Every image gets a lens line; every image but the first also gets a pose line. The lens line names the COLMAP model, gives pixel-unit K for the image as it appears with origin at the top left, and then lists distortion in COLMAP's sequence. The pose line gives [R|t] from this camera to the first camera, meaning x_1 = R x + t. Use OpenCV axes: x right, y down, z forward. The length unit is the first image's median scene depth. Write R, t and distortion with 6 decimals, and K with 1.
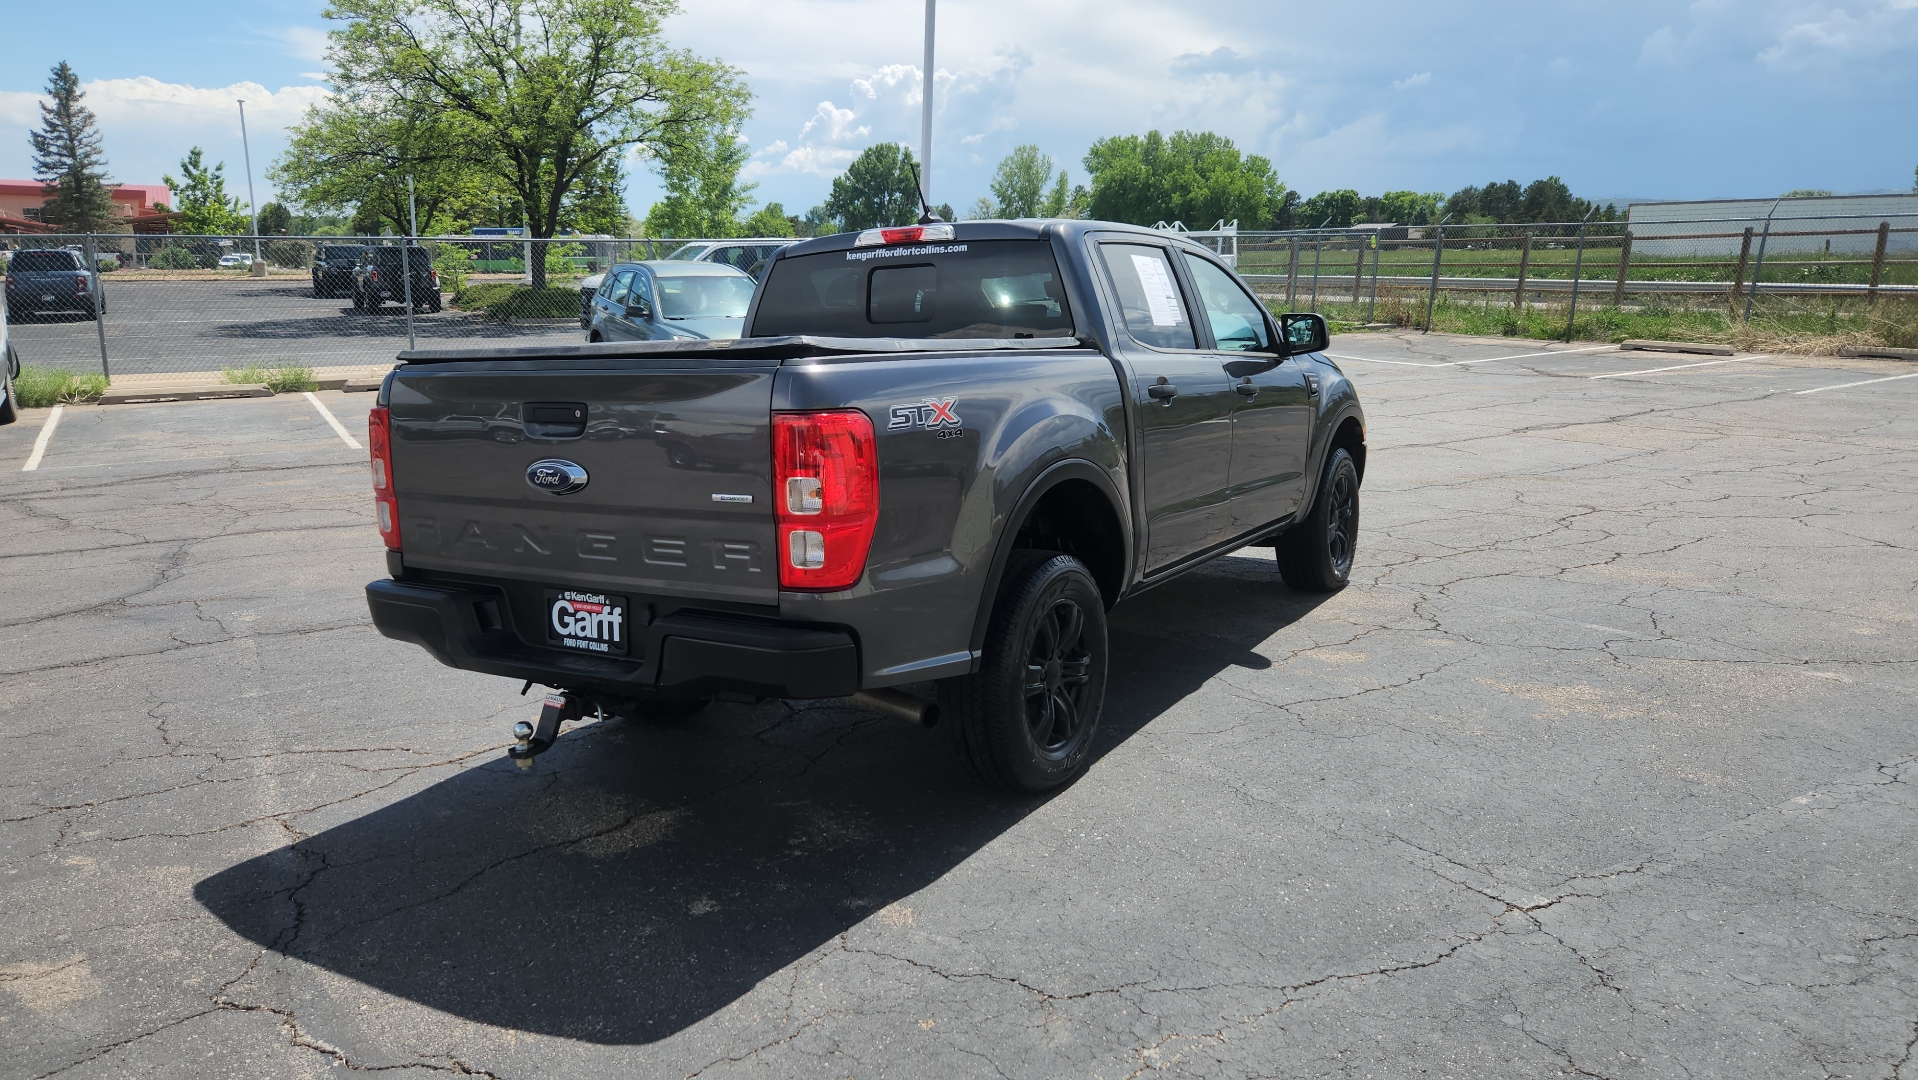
lens RADIAL K [[1286.3, 0, 930.8], [0, 1286.3, 541.0], [0, 0, 1]] dist [0.071468, -0.058929]
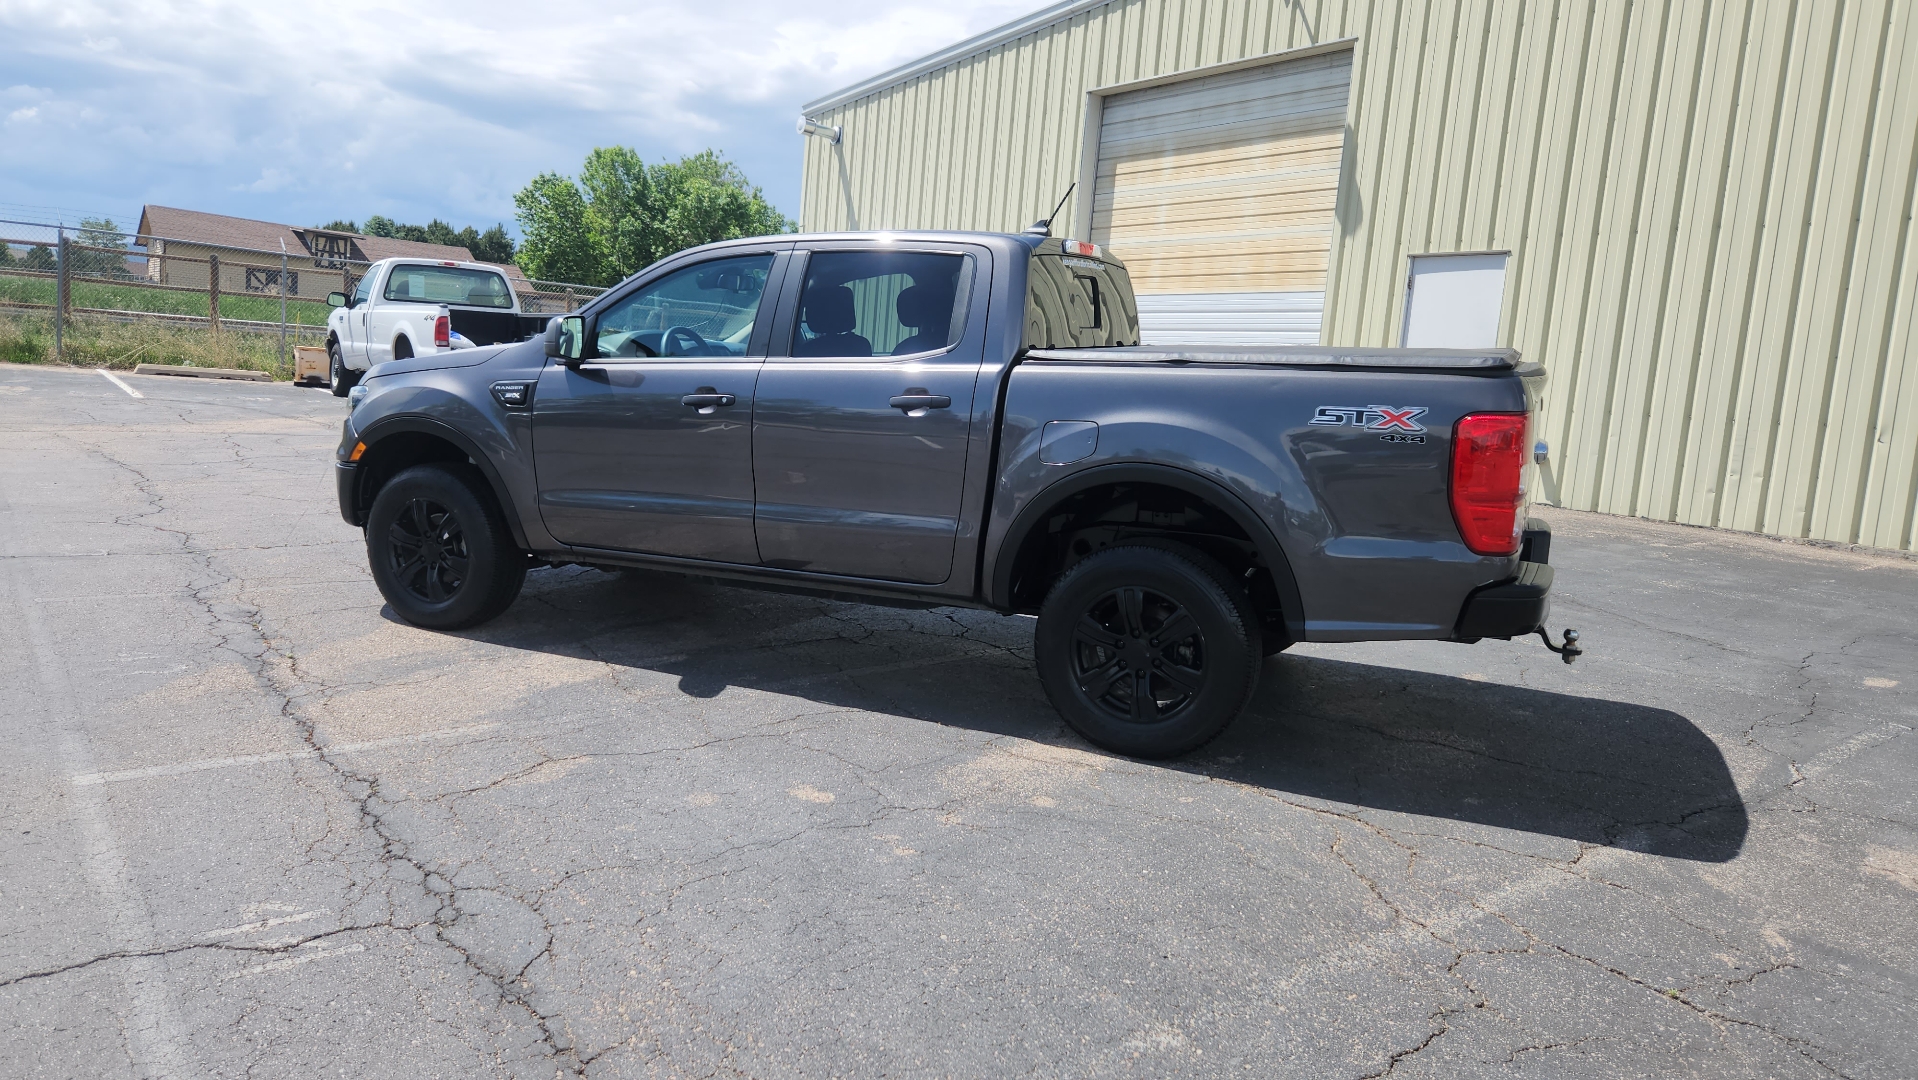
lens RADIAL K [[1286.3, 0, 925.4], [0, 1286.3, 521.4], [0, 0, 1]] dist [0.071468, -0.058929]
pose [[-0.117324, -0.129510, 0.984613, -0.255391], [0.134602, 0.980237, 0.144973, -0.042536], [-0.983930, 0.149540, -0.097573, 0.290025]]
